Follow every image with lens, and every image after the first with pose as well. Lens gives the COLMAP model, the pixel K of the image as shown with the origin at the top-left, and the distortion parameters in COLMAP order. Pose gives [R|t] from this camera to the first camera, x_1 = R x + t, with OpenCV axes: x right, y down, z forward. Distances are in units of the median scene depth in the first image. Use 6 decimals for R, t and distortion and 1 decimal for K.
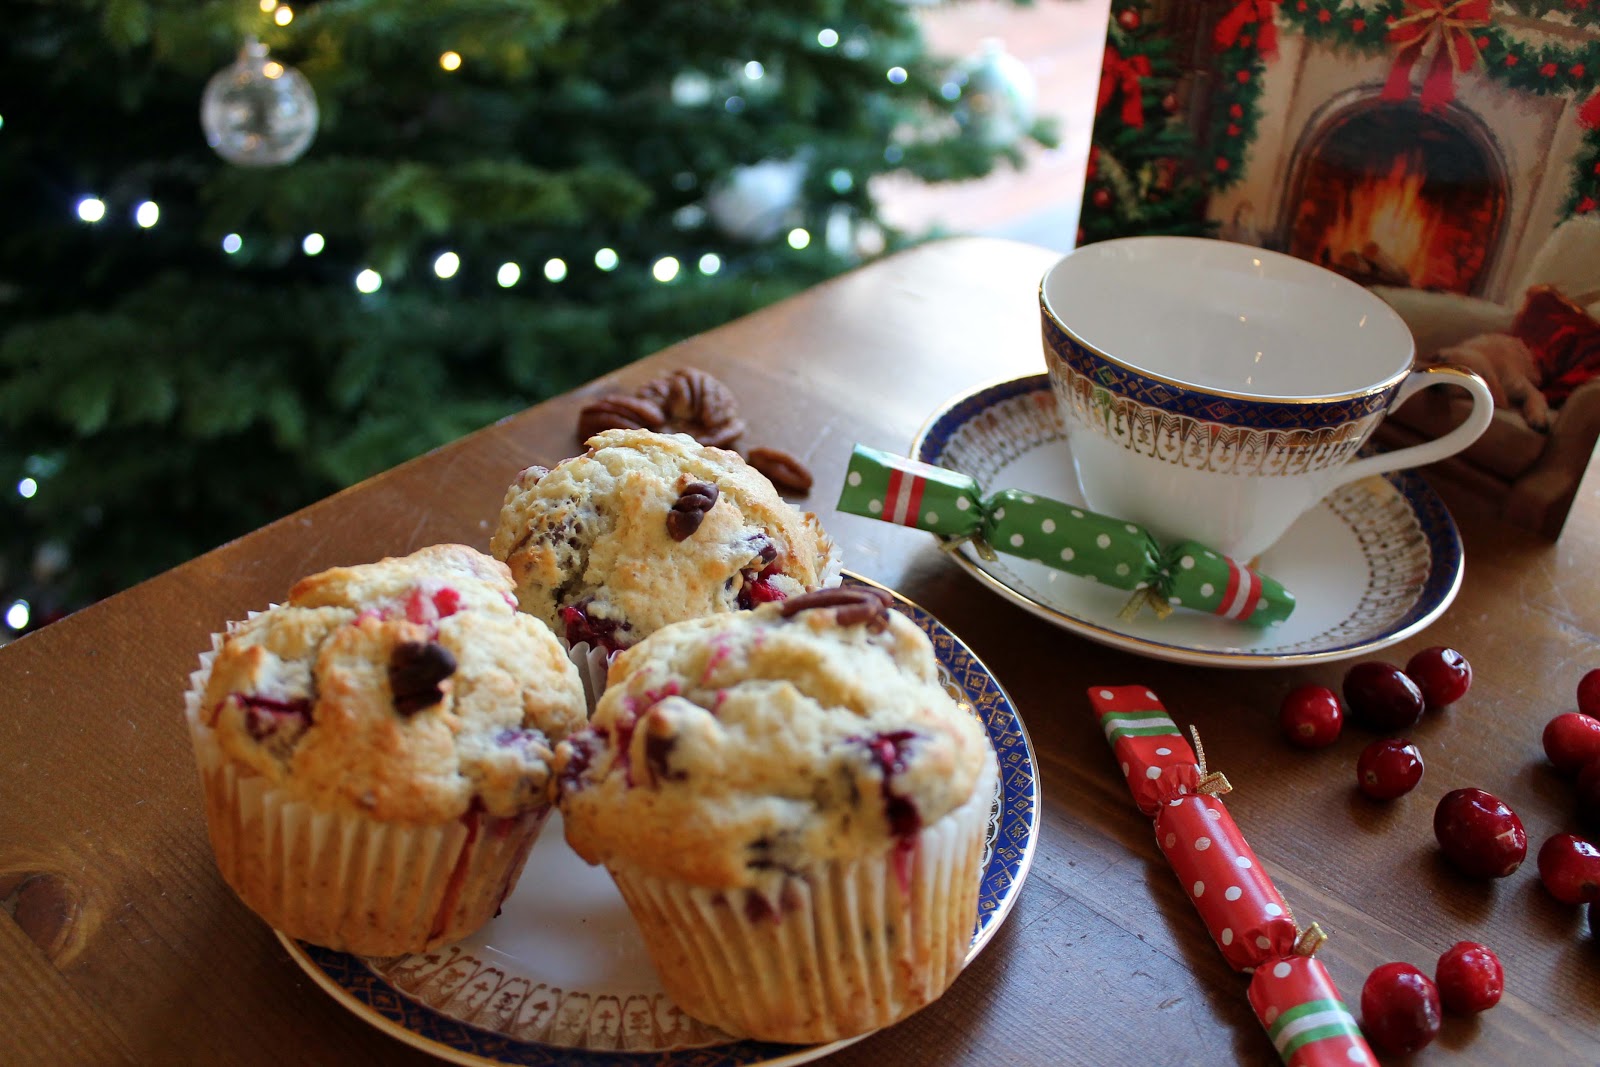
lens RADIAL K [[2181.3, 0, 800.0], [0, 2181.3, 533.5], [0, 0, 1]] dist [0.035566, -0.438760]
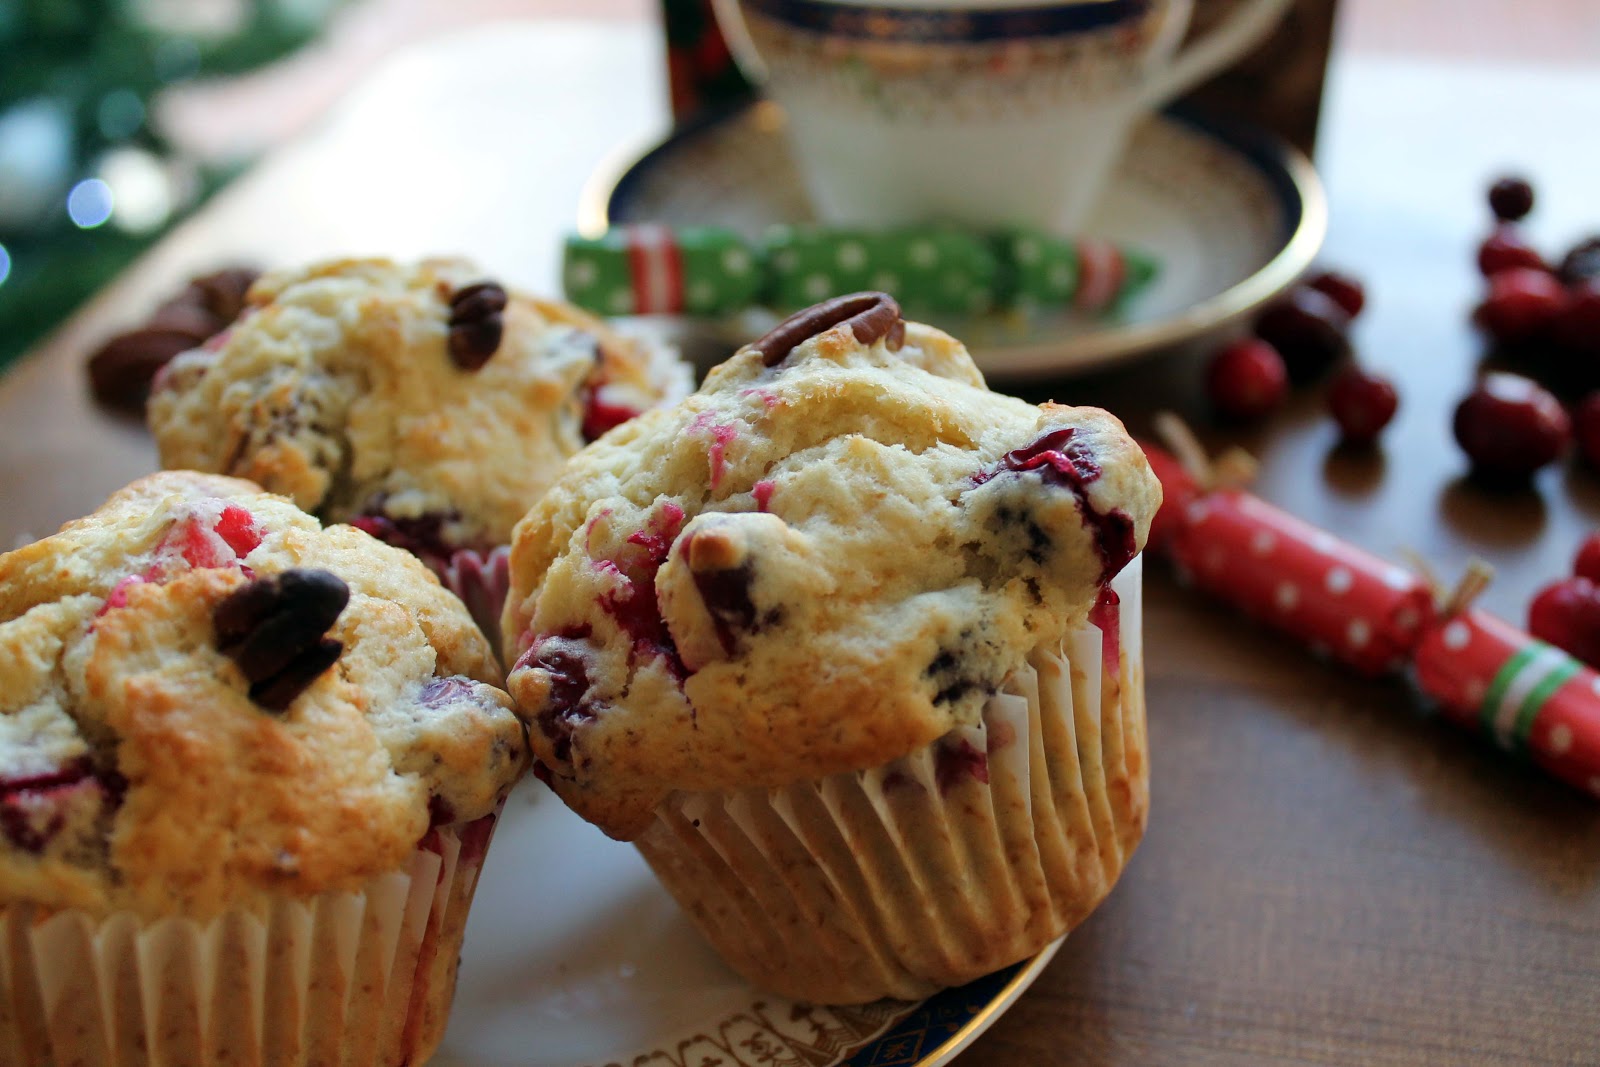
lens RADIAL K [[2181.3, 0, 800.0], [0, 2181.3, 533.5], [0, 0, 1]] dist [0.035566, -0.438760]
pose [[0.838925, -0.318859, 0.441059, -0.305067], [0.344246, 0.938579, 0.023757, 0.073311], [-0.421544, 0.131902, 0.897164, 0.416552]]
